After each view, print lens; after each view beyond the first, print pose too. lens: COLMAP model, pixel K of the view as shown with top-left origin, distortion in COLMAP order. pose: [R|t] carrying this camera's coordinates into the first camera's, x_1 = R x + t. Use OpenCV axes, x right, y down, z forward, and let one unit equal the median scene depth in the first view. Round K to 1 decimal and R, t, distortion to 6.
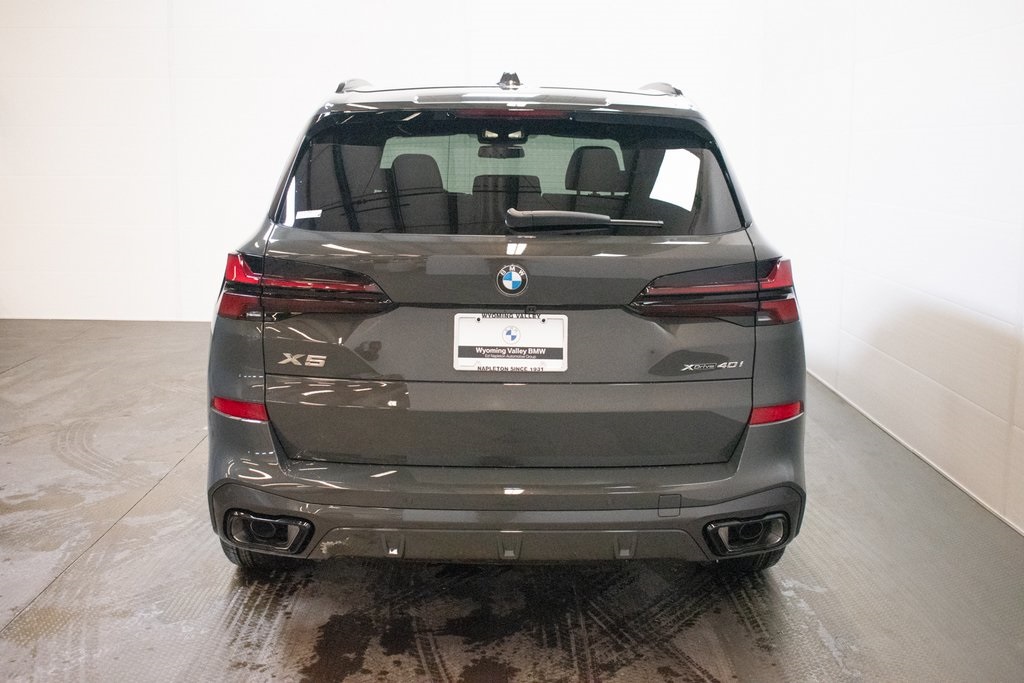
lens RADIAL K [[1079.9, 0, 513.1], [0, 1079.9, 341.0], [0, 0, 1]] dist [0.054581, 0.000000]
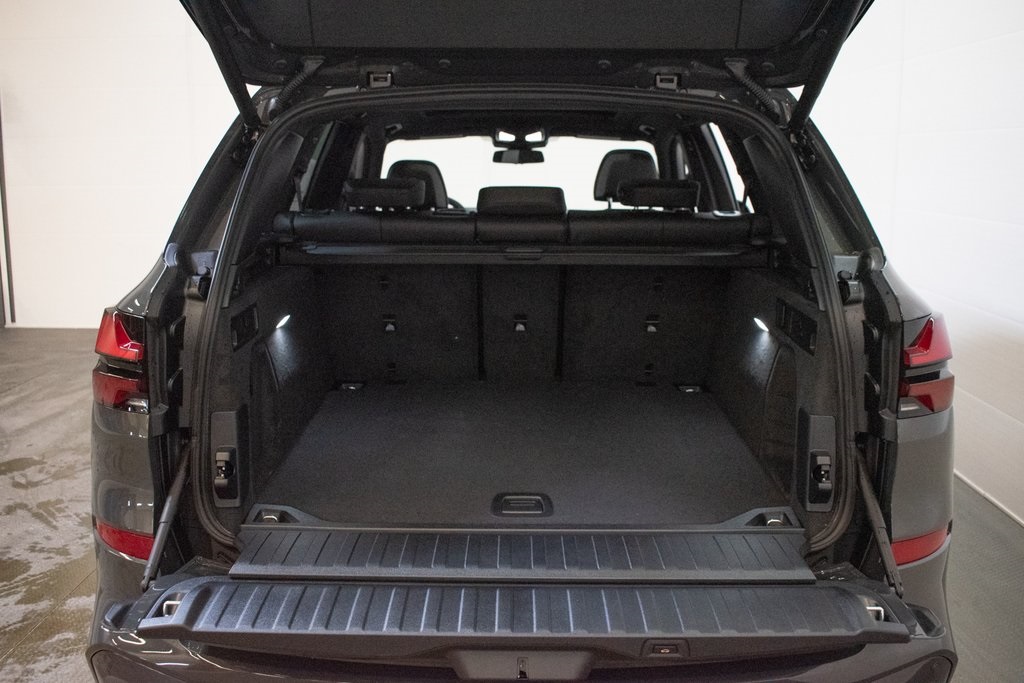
lens RADIAL K [[980.7, 0, 508.8], [0, 980.7, 341.2], [0, 0, 1]] dist [-0.009801, 0.000000]
pose [[0.999638, -0.002303, -0.026816, 0.002669], [0.002658, 0.999909, 0.013214, -0.040922], [0.026783, -0.013280, 0.999553, 0.233132]]
